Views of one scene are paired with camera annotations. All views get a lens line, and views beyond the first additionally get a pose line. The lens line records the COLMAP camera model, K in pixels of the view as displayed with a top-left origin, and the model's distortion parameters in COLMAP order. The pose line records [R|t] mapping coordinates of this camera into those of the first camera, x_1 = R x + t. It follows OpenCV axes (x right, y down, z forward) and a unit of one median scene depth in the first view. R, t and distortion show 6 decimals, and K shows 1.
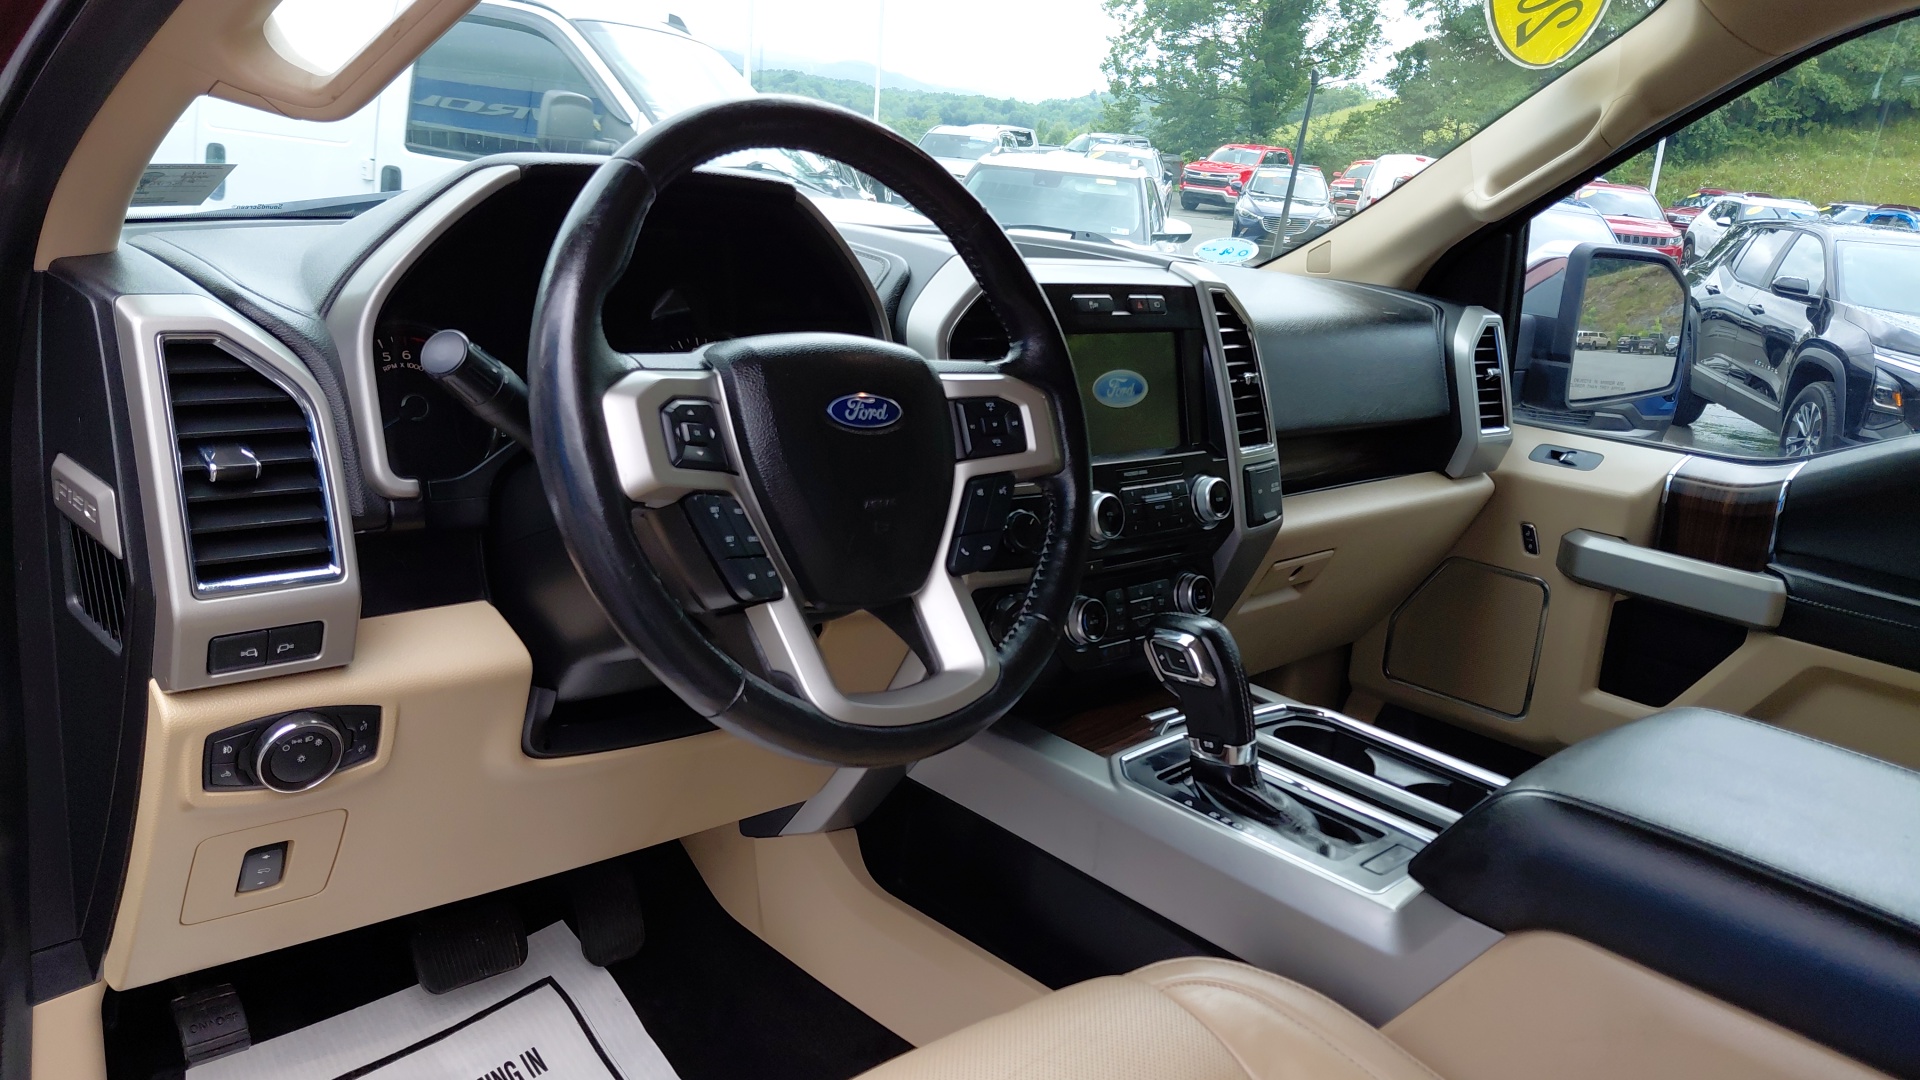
lens RADIAL K [[1418.0, 0, 943.6], [0, 1418.0, 539.3], [0, 0, 1]] dist [0.058965, -0.100503]
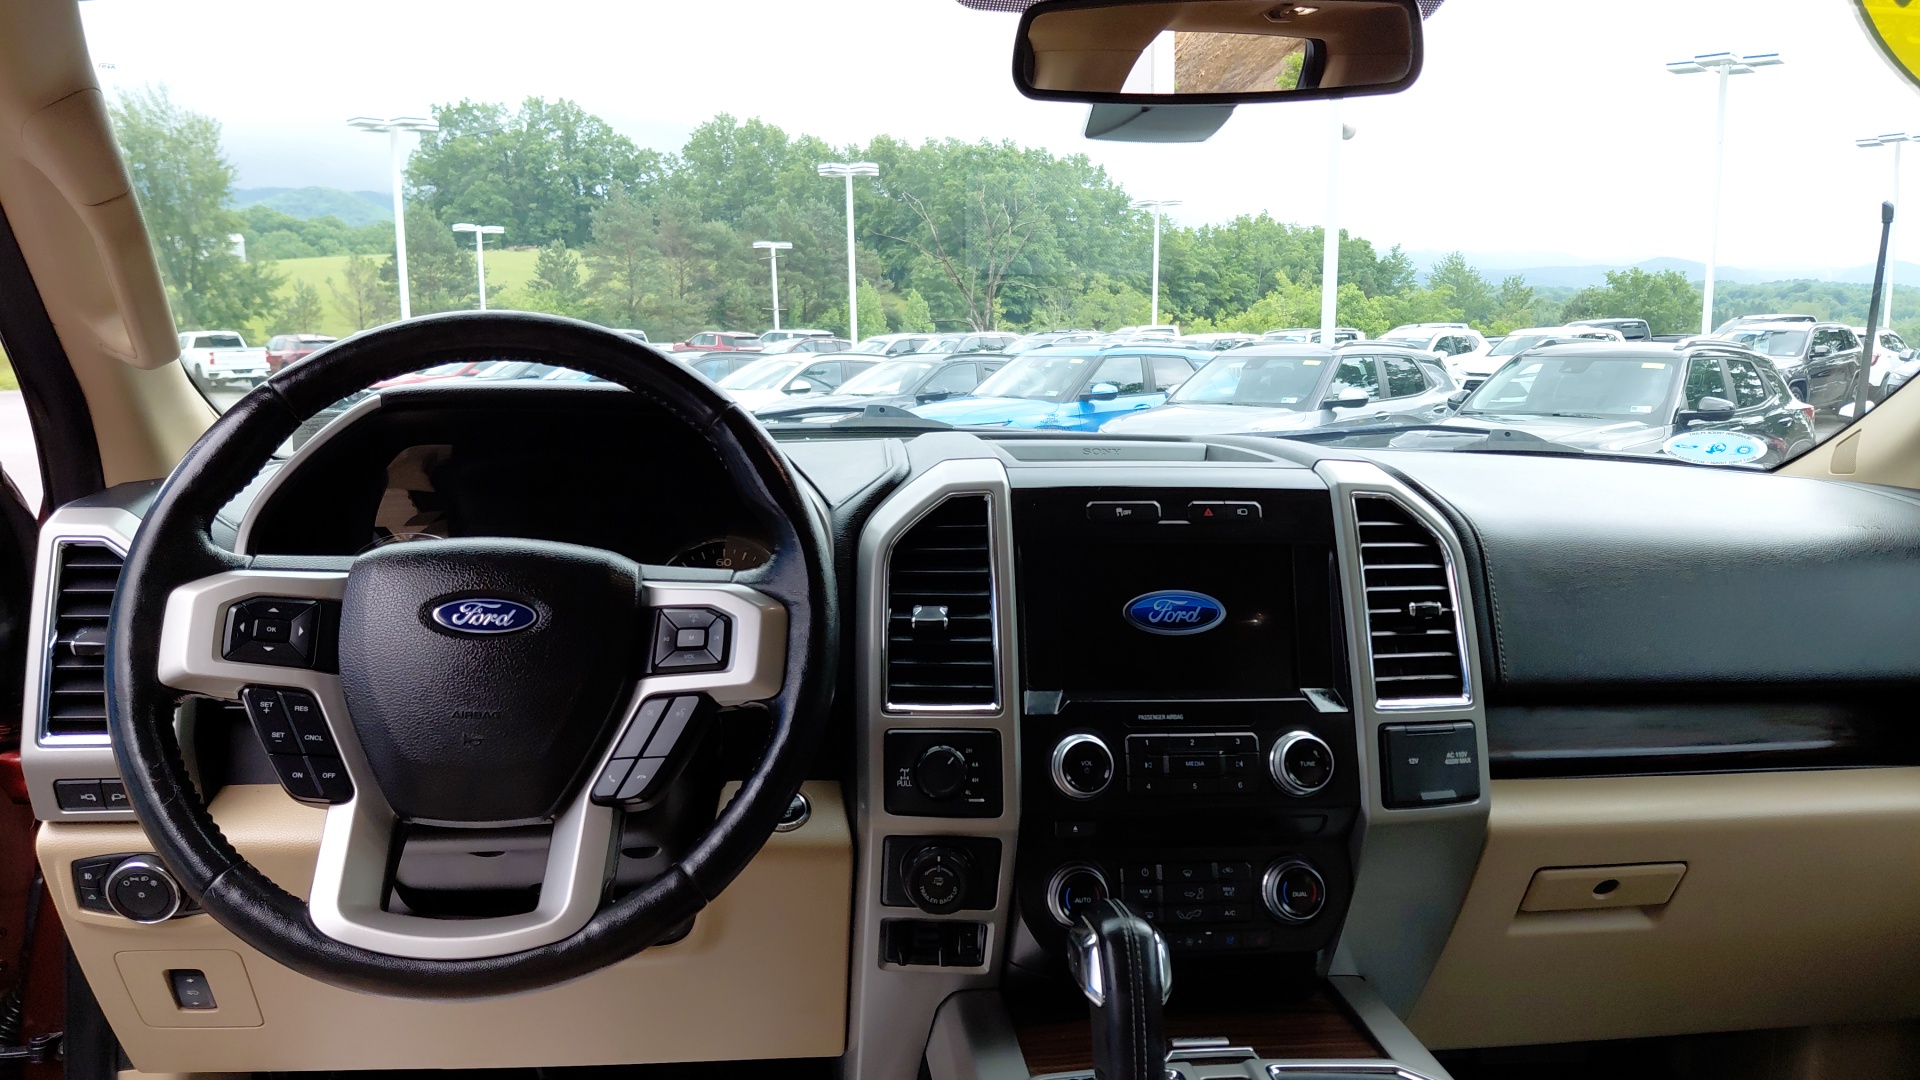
lens RADIAL K [[1418.0, 0, 965.3], [0, 1418.0, 543.5], [0, 0, 1]] dist [0.058965, -0.100503]
pose [[0.799464, -0.001058, -0.600712, 0.776425], [-0.095293, 0.987113, -0.128561, -0.044607], [0.593107, 0.160023, 0.789061, 0.413829]]
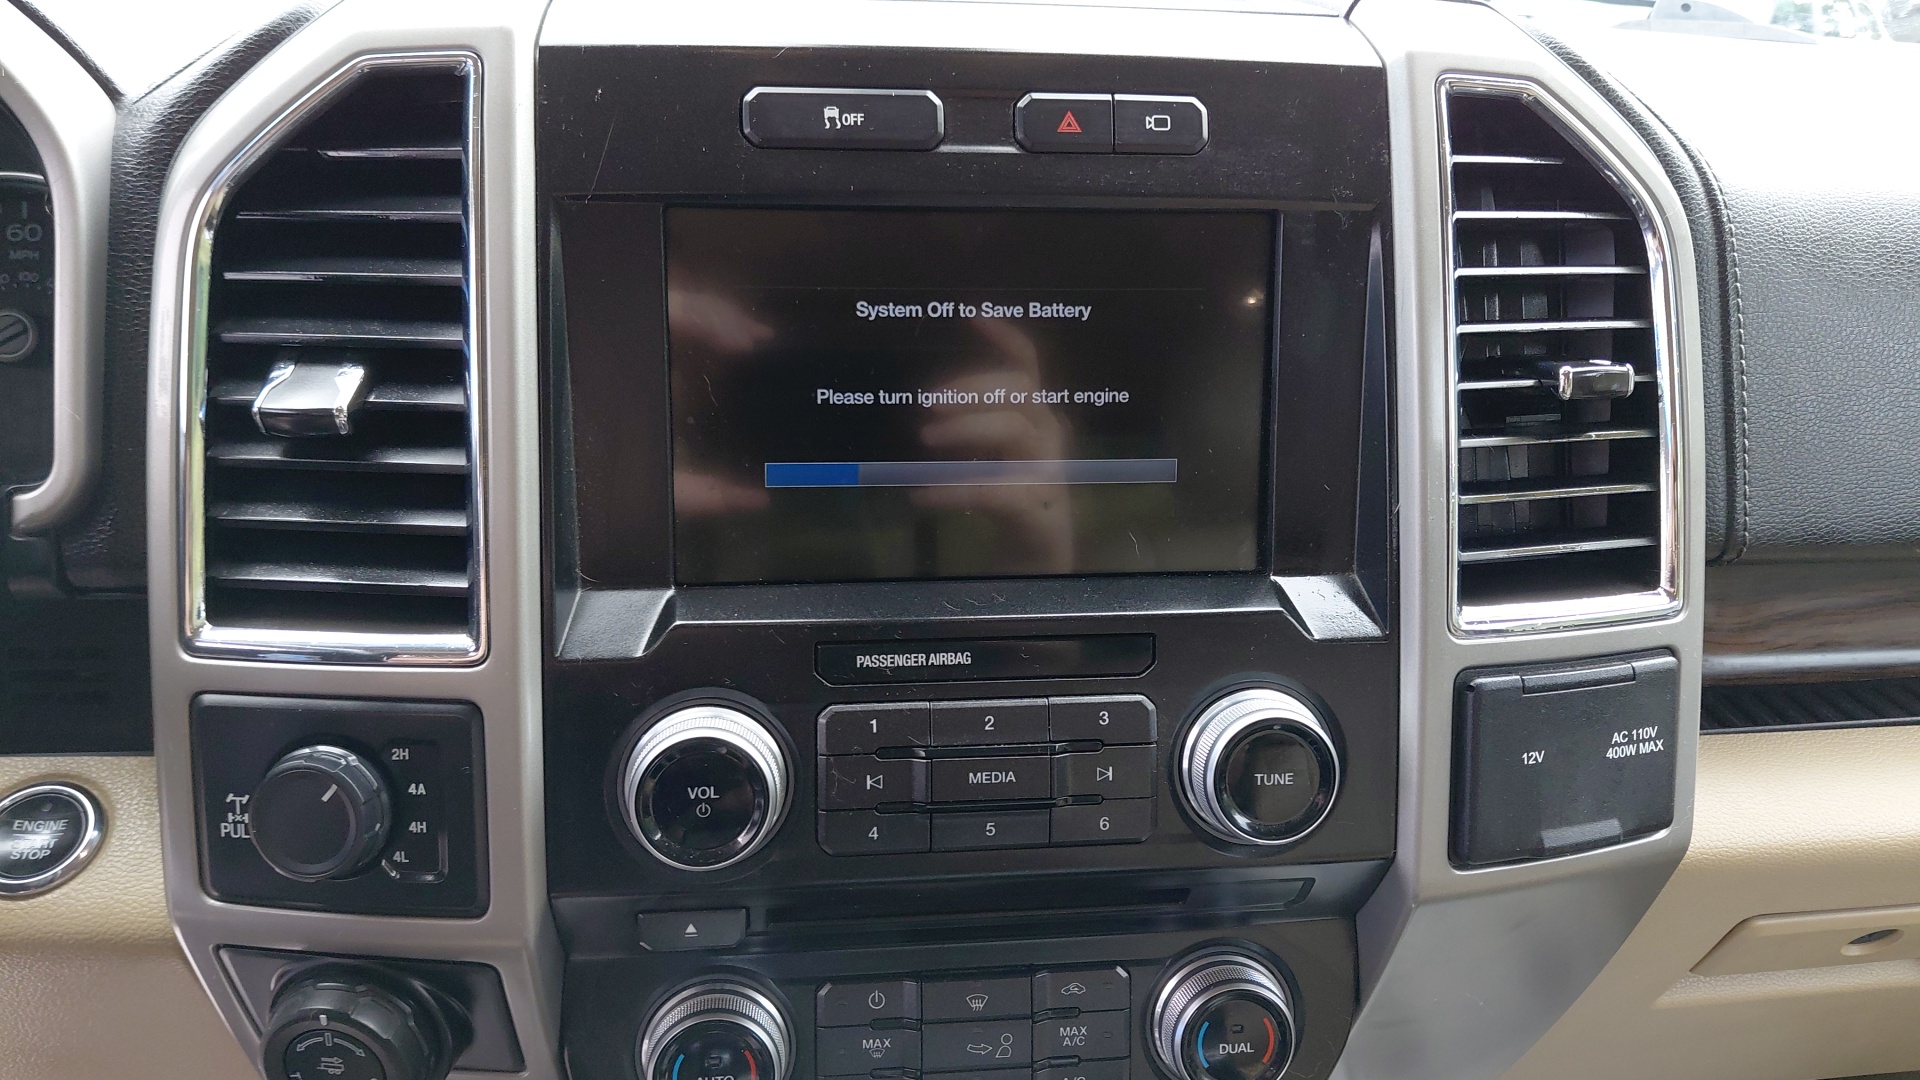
lens RADIAL K [[1418.0, 0, 957.7], [0, 1418.0, 554.9], [0, 0, 1]] dist [0.058965, -0.100503]
pose [[0.796632, 0.158866, -0.583215, 0.476322], [-0.109091, 0.986788, 0.119787, -0.160682], [0.594539, -0.031803, 0.803437, 1.097781]]
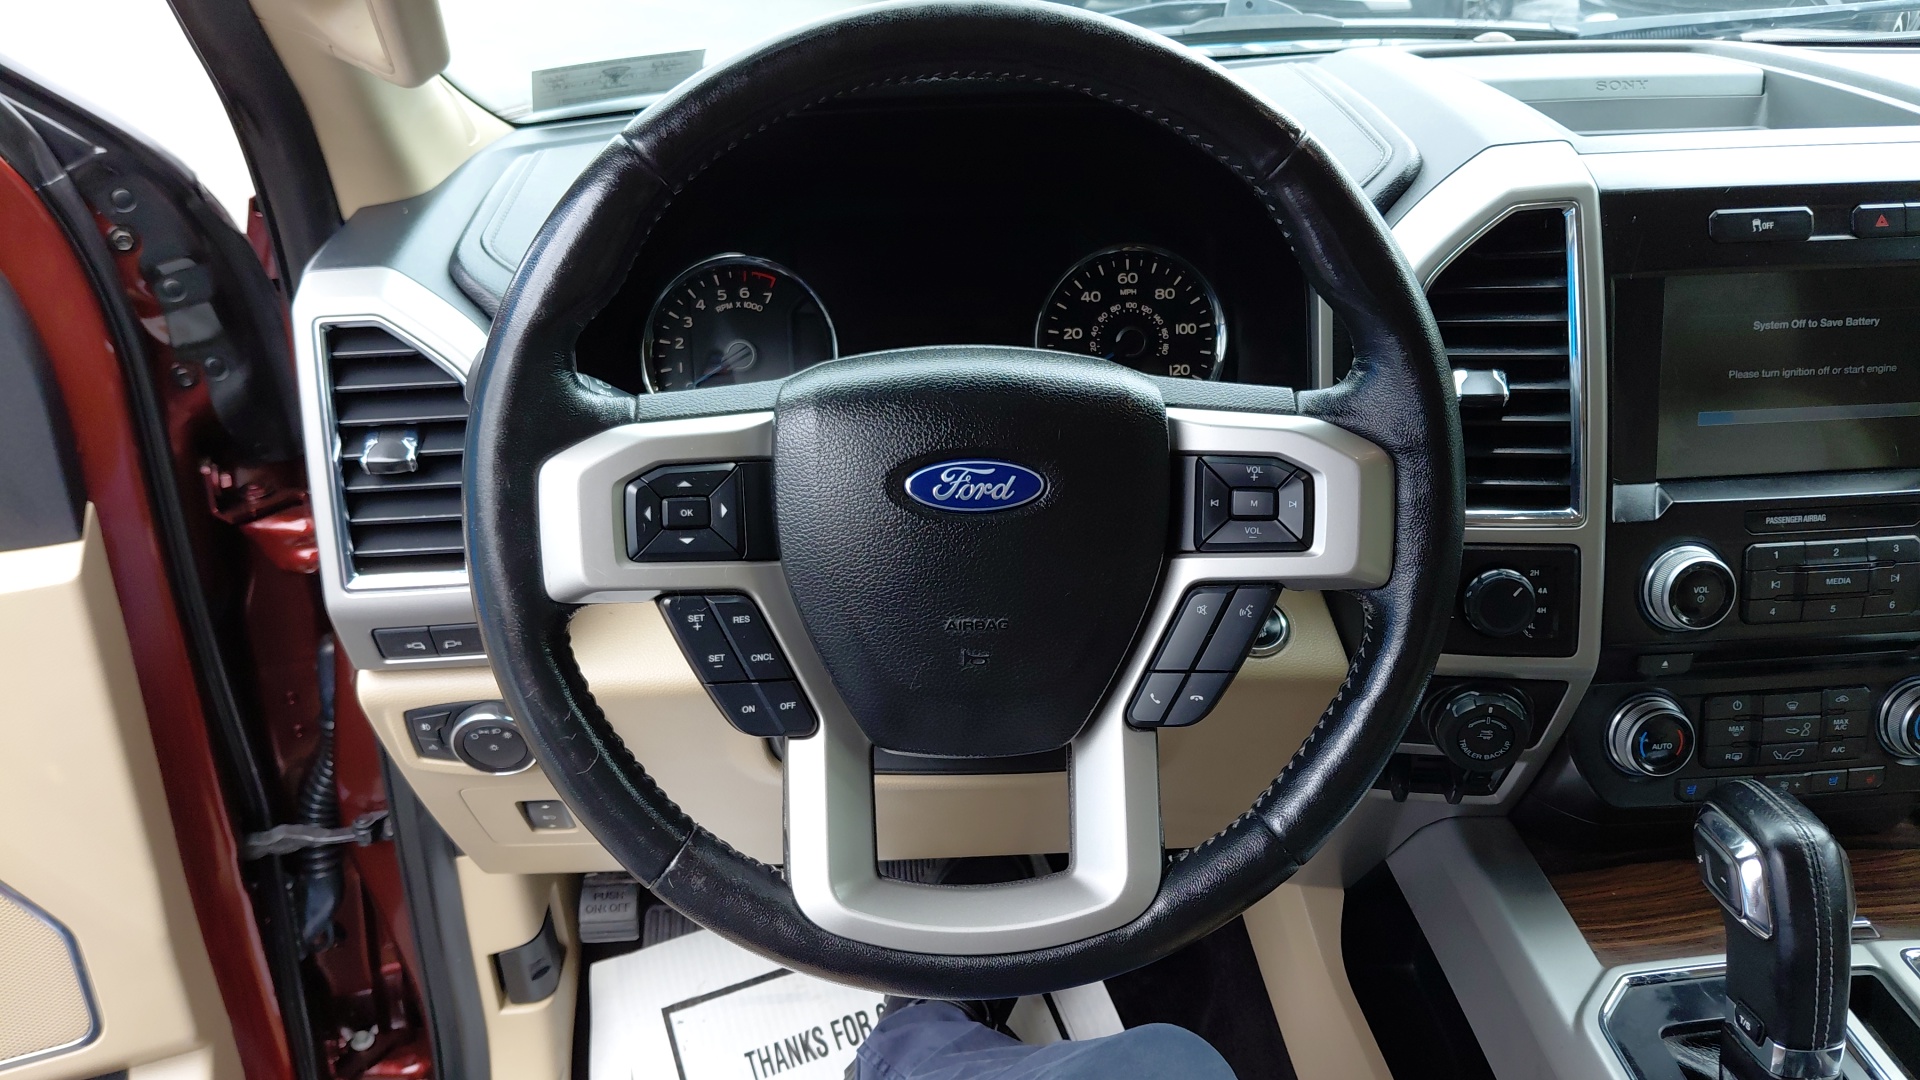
lens RADIAL K [[1418.0, 0, 966.2], [0, 1418.0, 543.1], [0, 0, 1]] dist [0.058965, -0.100503]
pose [[0.757874, 0.189672, -0.624221, 0.361882], [-0.070478, 0.975009, 0.210692, -0.202508], [0.648583, -0.115684, 0.752301, 0.479095]]
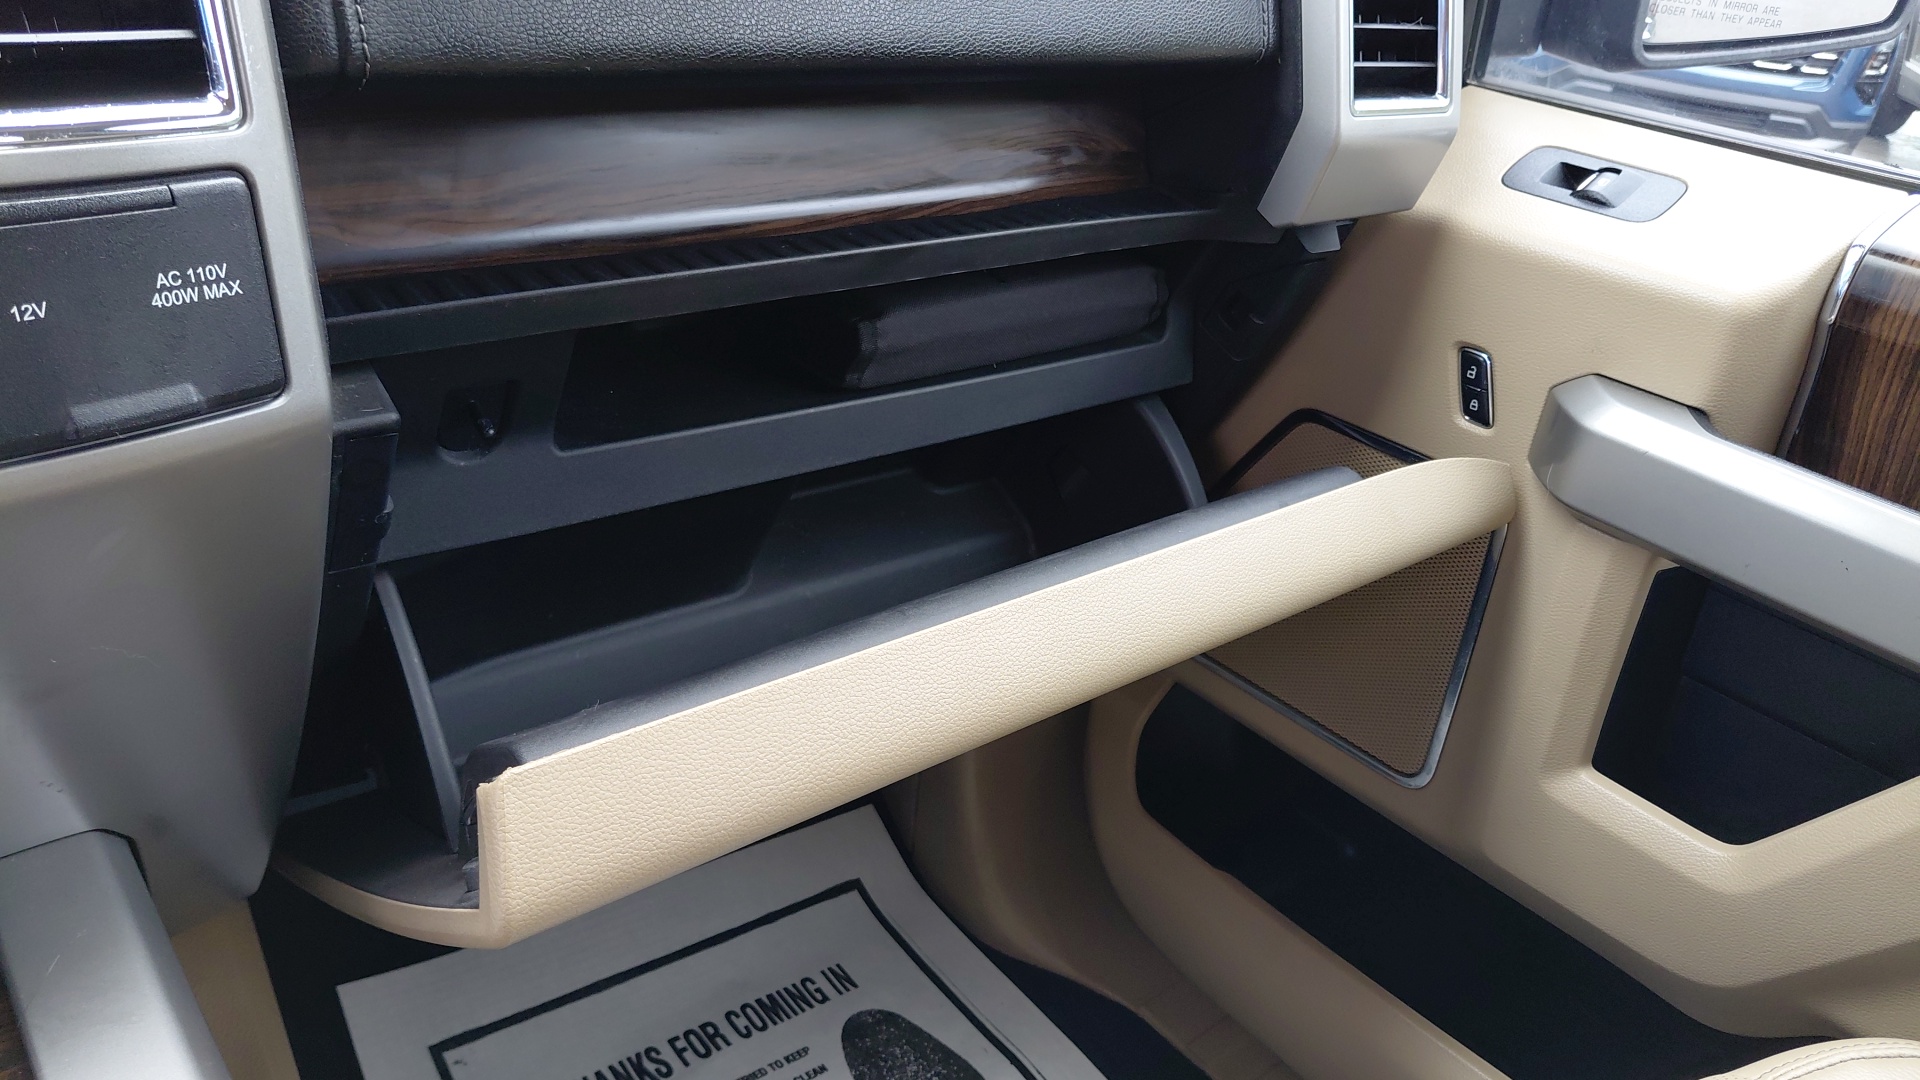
lens RADIAL K [[1418.0, 0, 969.6], [0, 1418.0, 535.0], [0, 0, 1]] dist [0.058965, -0.100503]
pose [[0.996827, 0.048223, -0.063334, 0.631143], [-0.034079, 0.977547, 0.207943, -0.082953], [0.071939, -0.205125, 0.976088, 1.251063]]
